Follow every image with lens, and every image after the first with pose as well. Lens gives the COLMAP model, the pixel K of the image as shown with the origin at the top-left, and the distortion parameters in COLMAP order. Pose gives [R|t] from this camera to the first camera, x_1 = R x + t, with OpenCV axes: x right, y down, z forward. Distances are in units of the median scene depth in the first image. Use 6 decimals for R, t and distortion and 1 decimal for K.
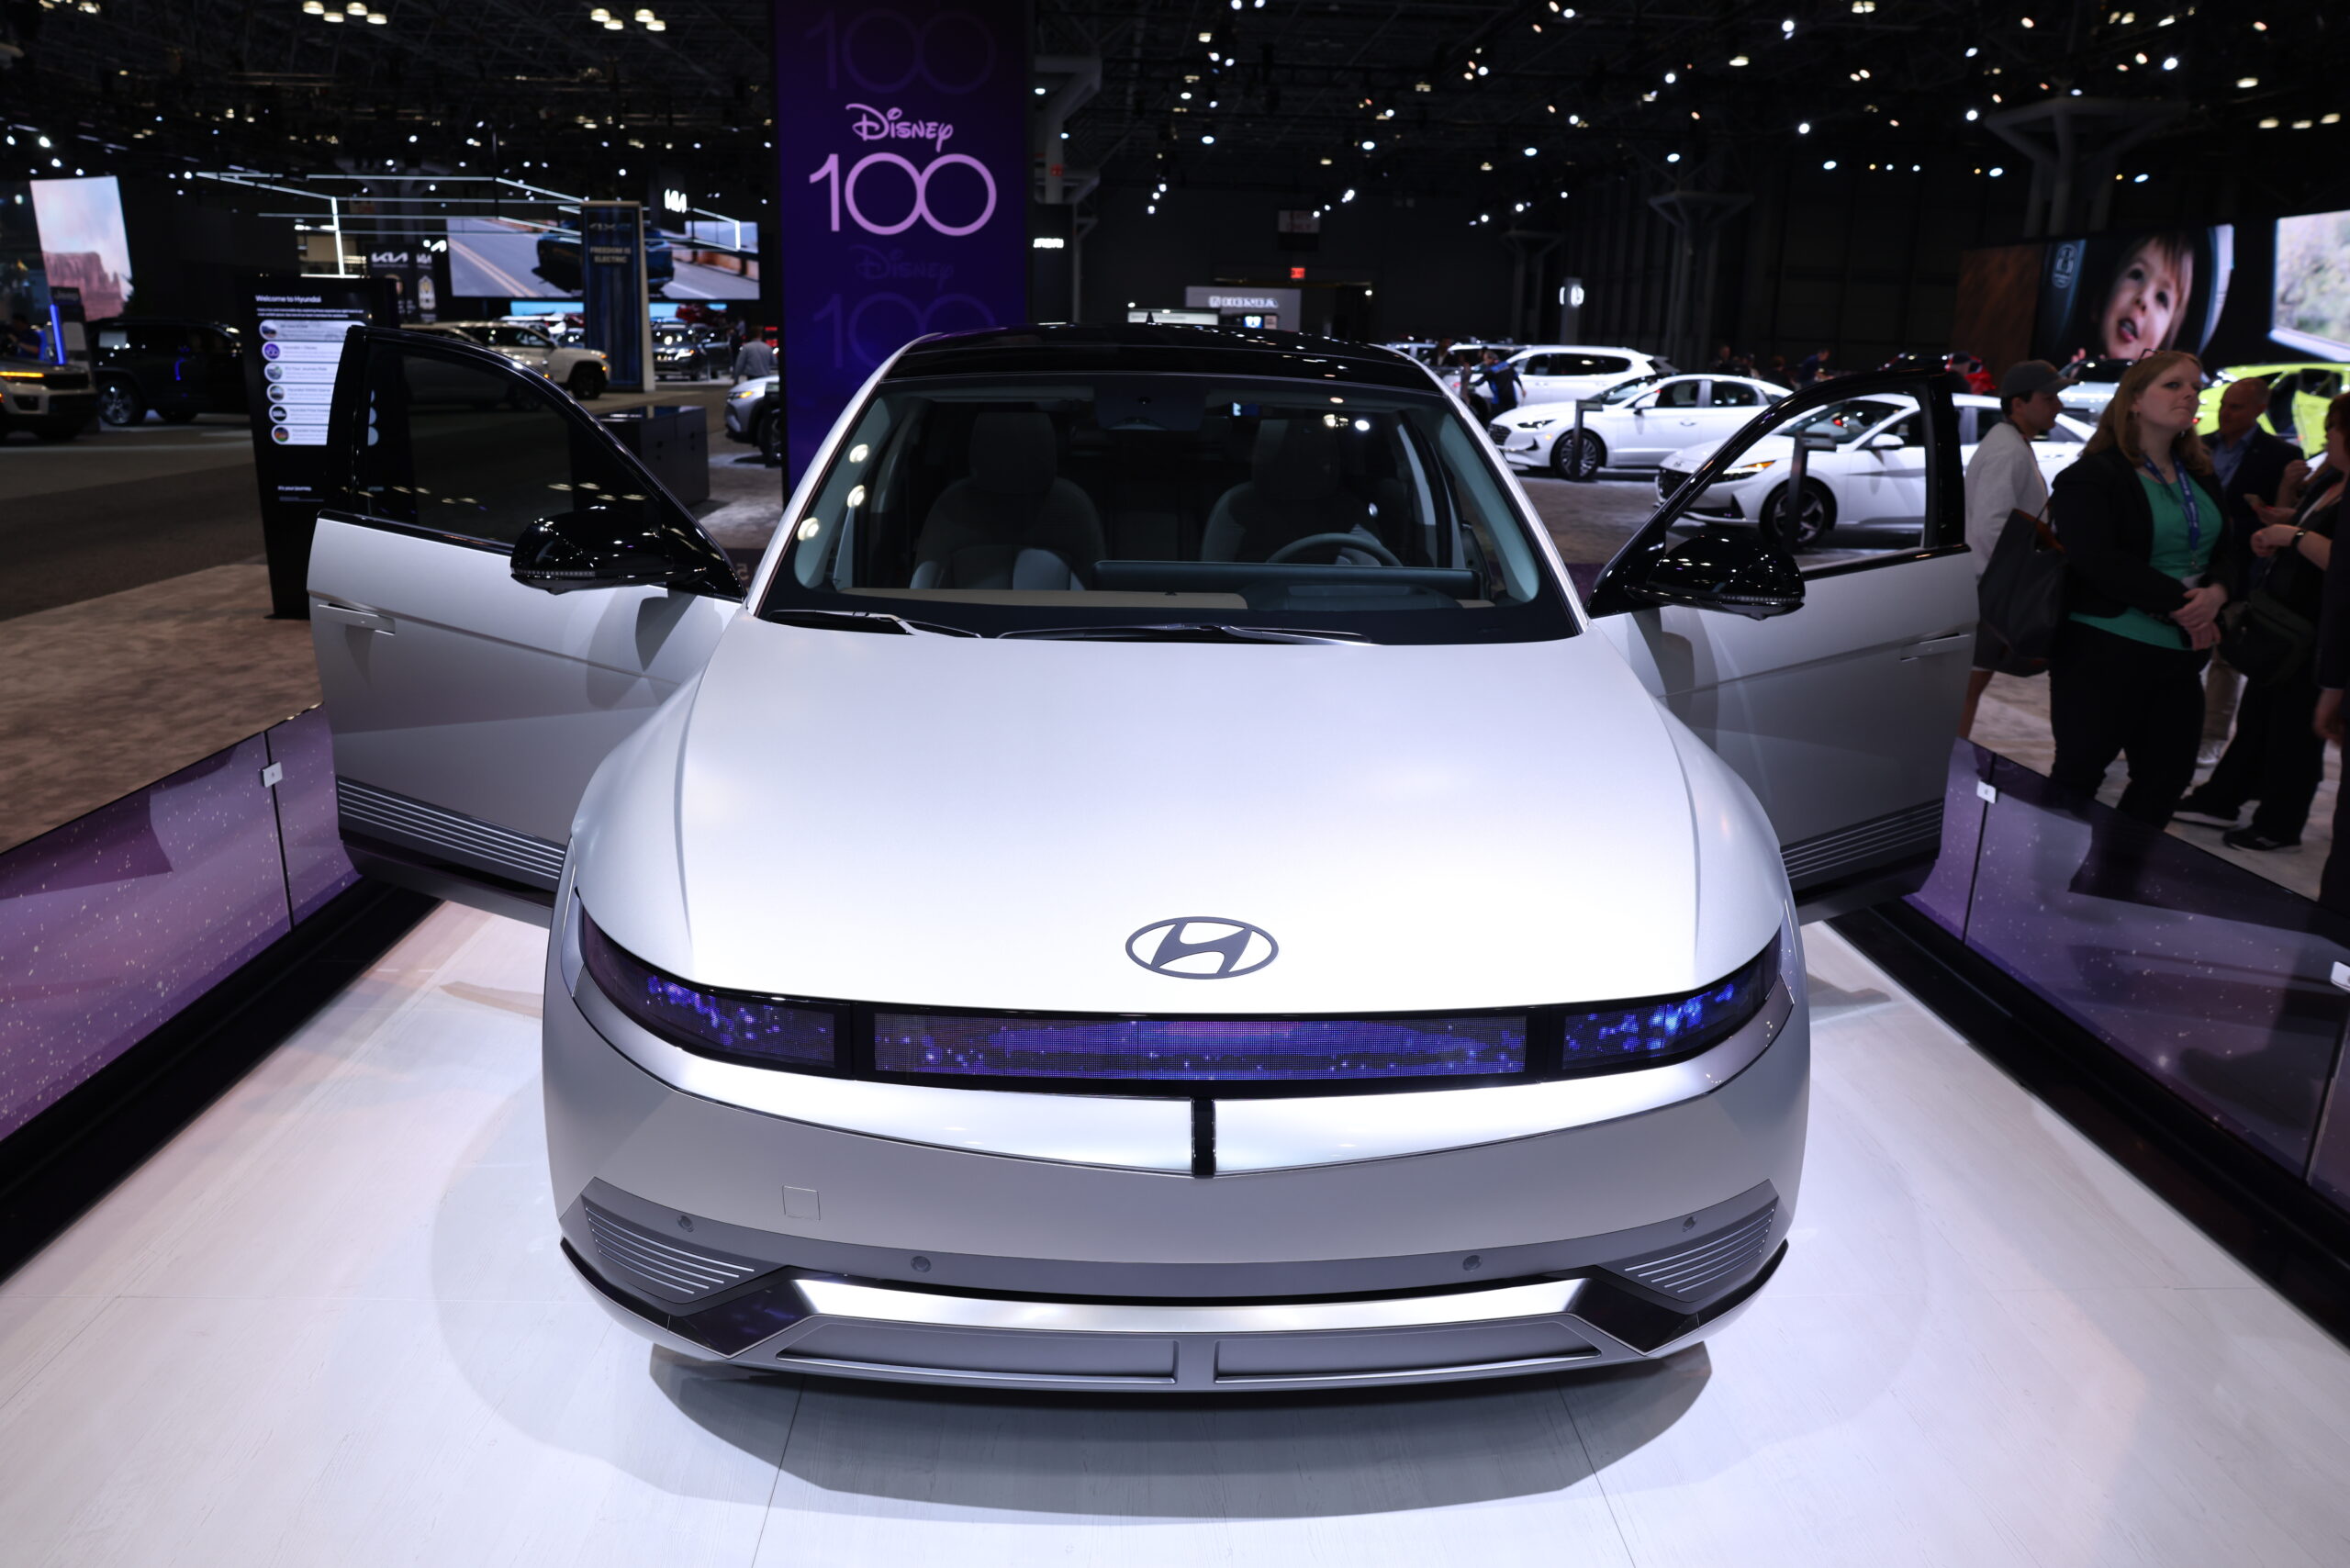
lens RADIAL K [[1596.7, 0, 1175.0], [0, 1596.7, 784.0], [0, 0, 1]] dist [-0.129514, 0.105771]
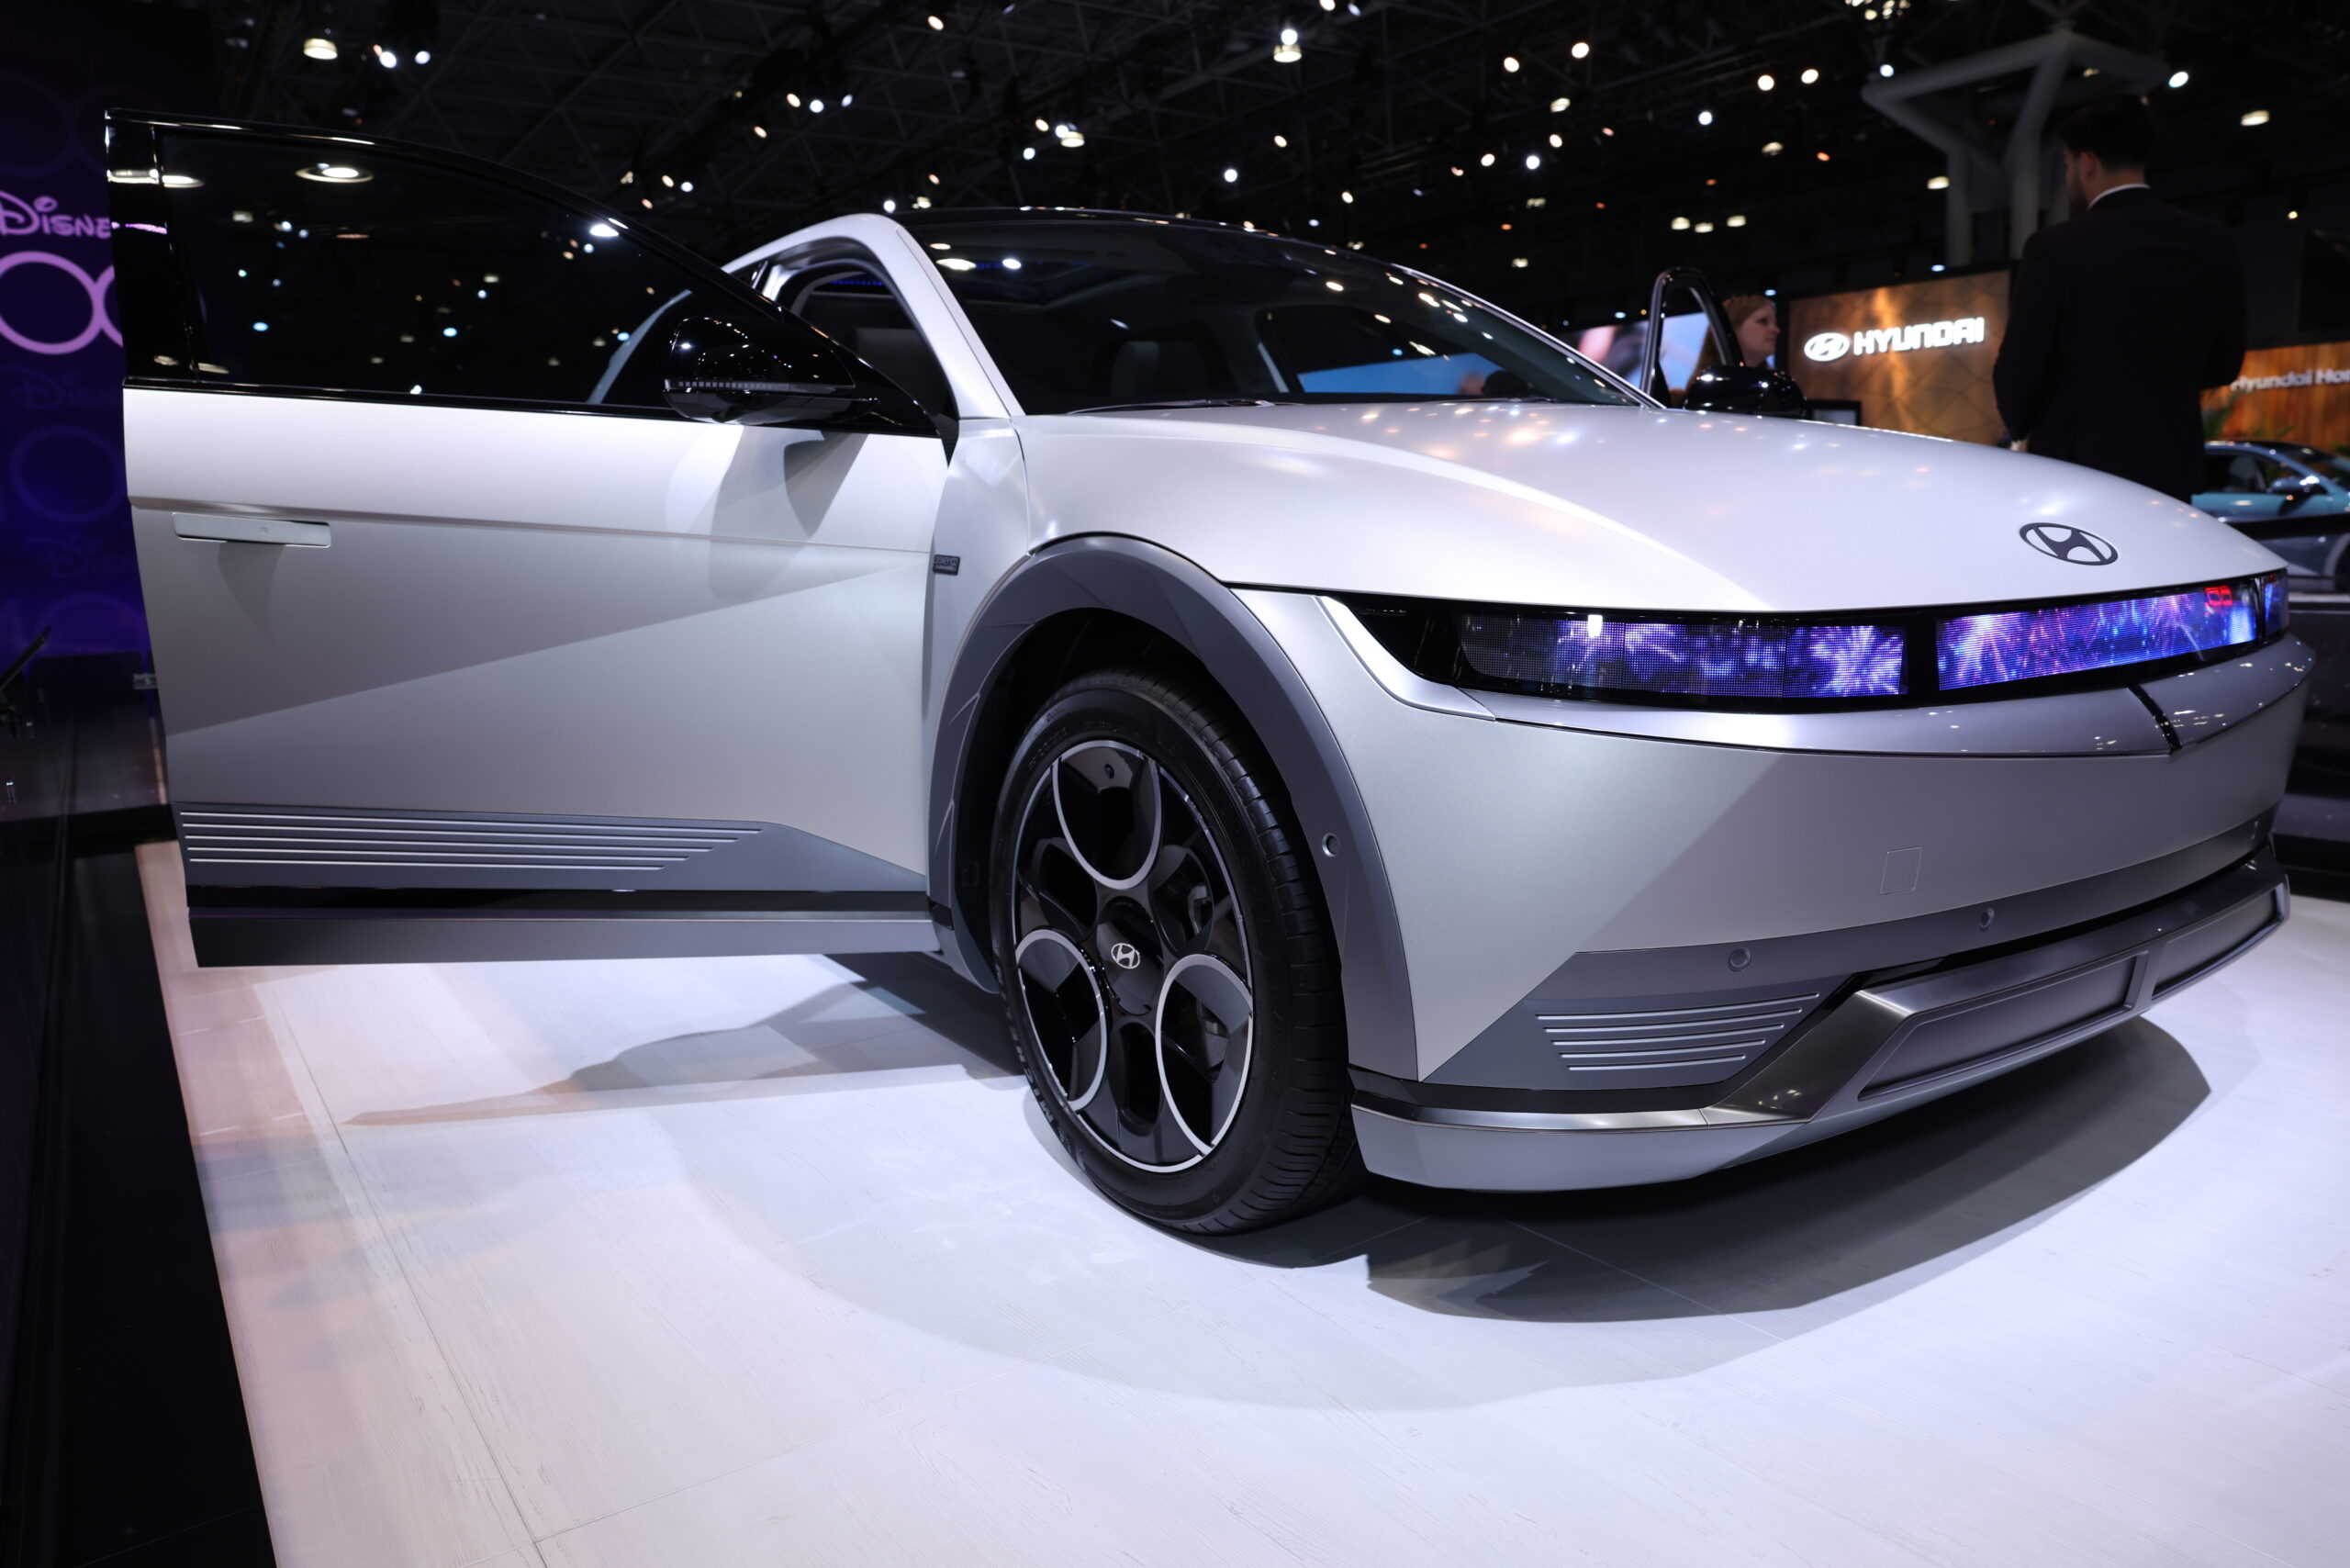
lens RADIAL K [[1596.7, 0, 1175.0], [0, 1596.7, 784.0], [0, 0, 1]] dist [-0.129514, 0.105771]
pose [[0.833925, -0.135546, 0.534973, -0.938740], [0.200587, 0.977517, -0.065006, 0.190393], [-0.514134, 0.161519, 0.842364, 0.476343]]
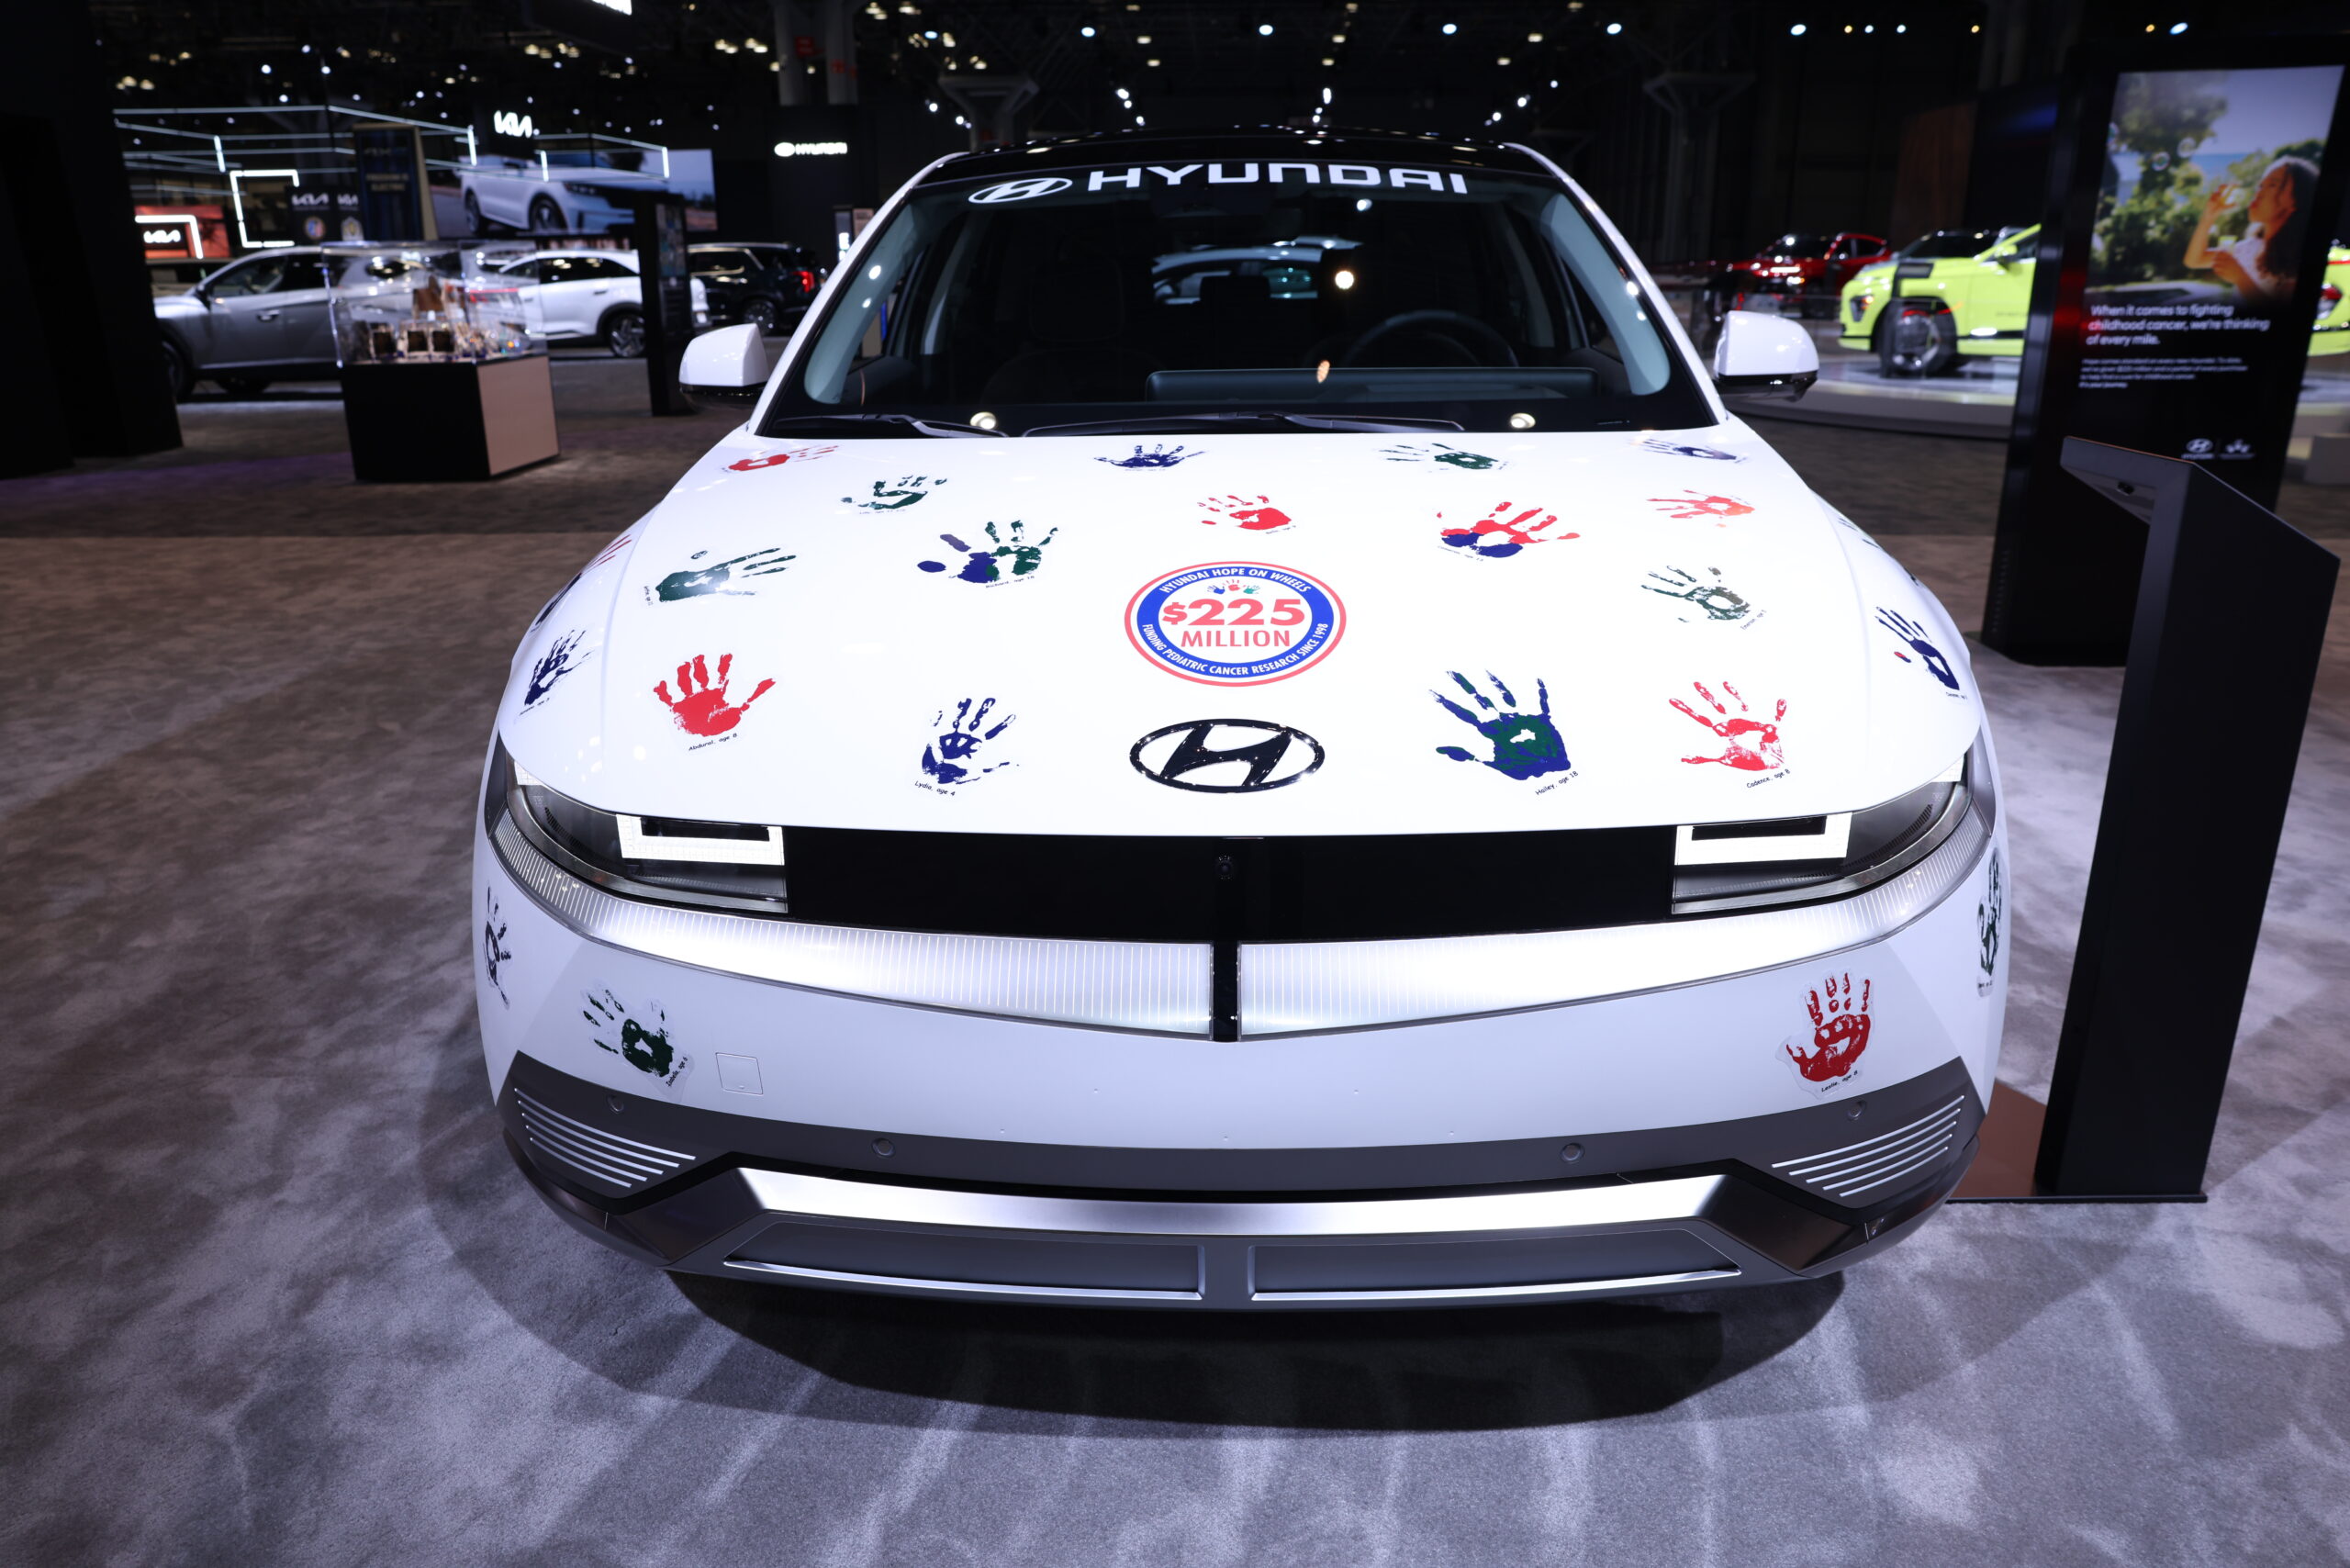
lens RADIAL K [[1596.7, 0, 1175.0], [0, 1596.7, 784.0], [0, 0, 1]] dist [-0.129514, 0.105771]
pose [[0.997137, -0.002970, -0.075555, 0.048456], [0.006176, 0.999088, 0.042245, 0.079459], [0.075361, -0.042590, 0.996246, 0.201101]]
